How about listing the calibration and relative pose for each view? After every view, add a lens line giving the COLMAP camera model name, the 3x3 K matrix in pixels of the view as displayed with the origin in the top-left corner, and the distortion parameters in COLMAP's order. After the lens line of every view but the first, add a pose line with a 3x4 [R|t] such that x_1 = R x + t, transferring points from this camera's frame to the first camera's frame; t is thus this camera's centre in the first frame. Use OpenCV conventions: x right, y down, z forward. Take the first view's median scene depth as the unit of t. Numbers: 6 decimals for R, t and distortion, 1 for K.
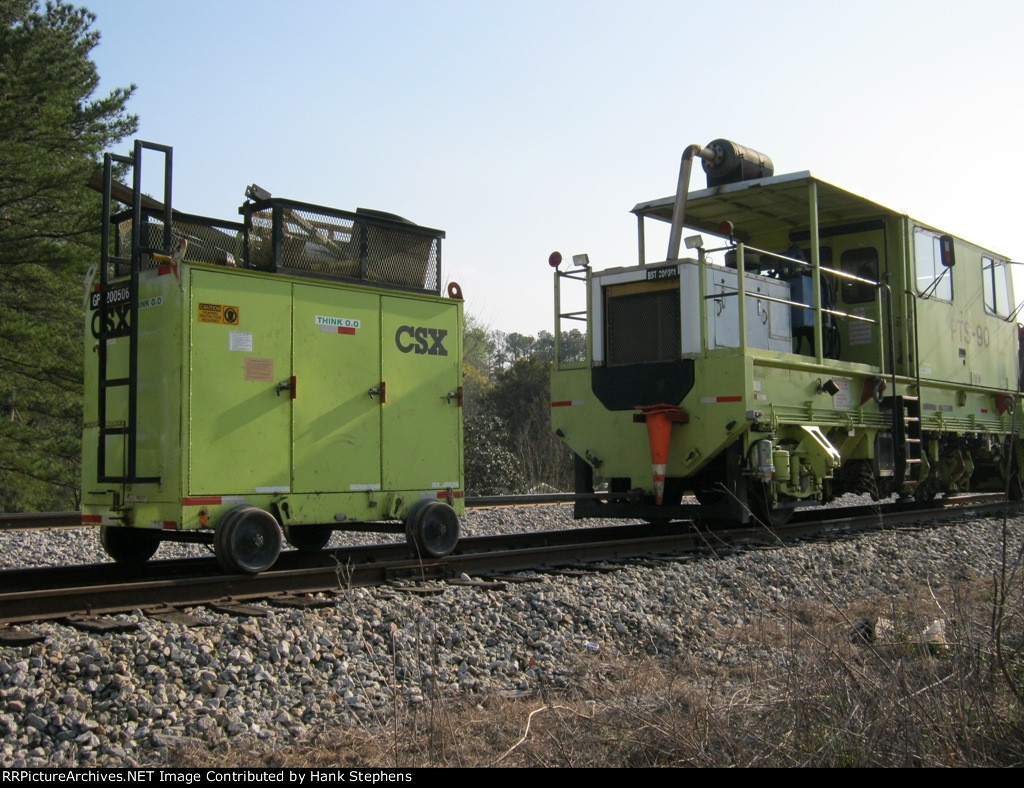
lens RADIAL K [[1095.0, 0, 512.0], [0, 1095.0, 394.0], [0, 0, 1]] dist [-0.007571, -0.002422]
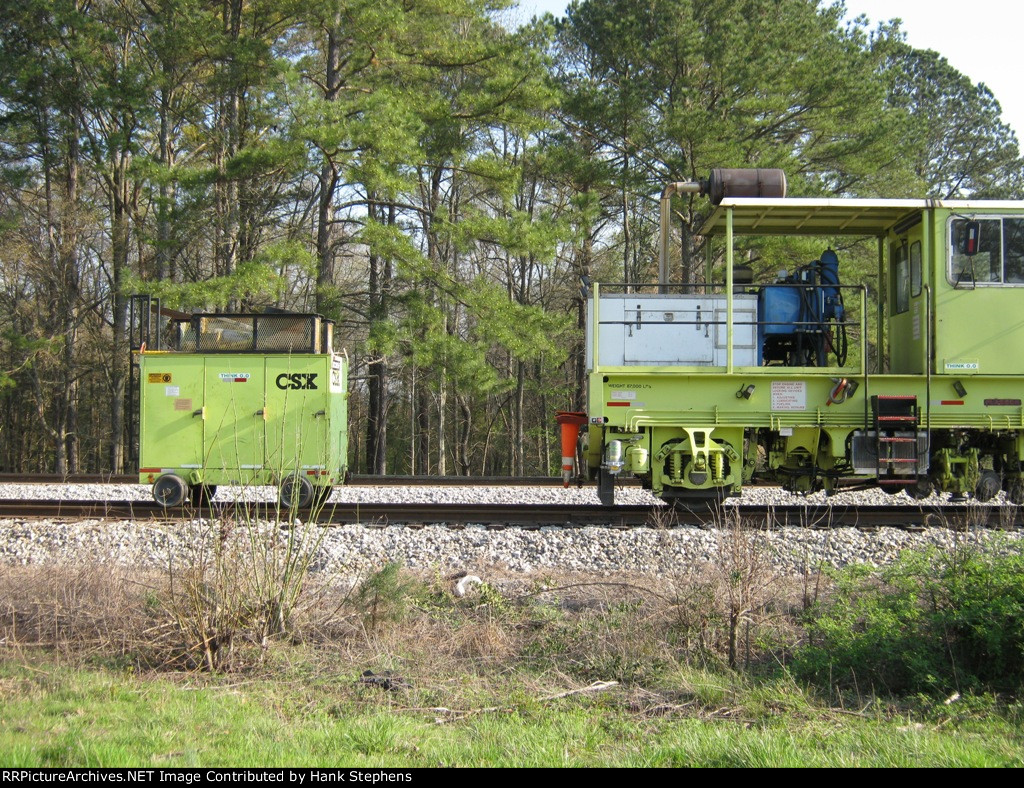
lens RADIAL K [[1095.0, 0, 512.0], [0, 1095.0, 394.0], [0, 0, 1]] dist [-0.007571, -0.002422]
pose [[0.670076, -0.022948, -0.741938, 1.483409], [0.036877, 0.999317, 0.002397, -0.022321], [0.741376, -0.028966, 0.670464, 0.118911]]
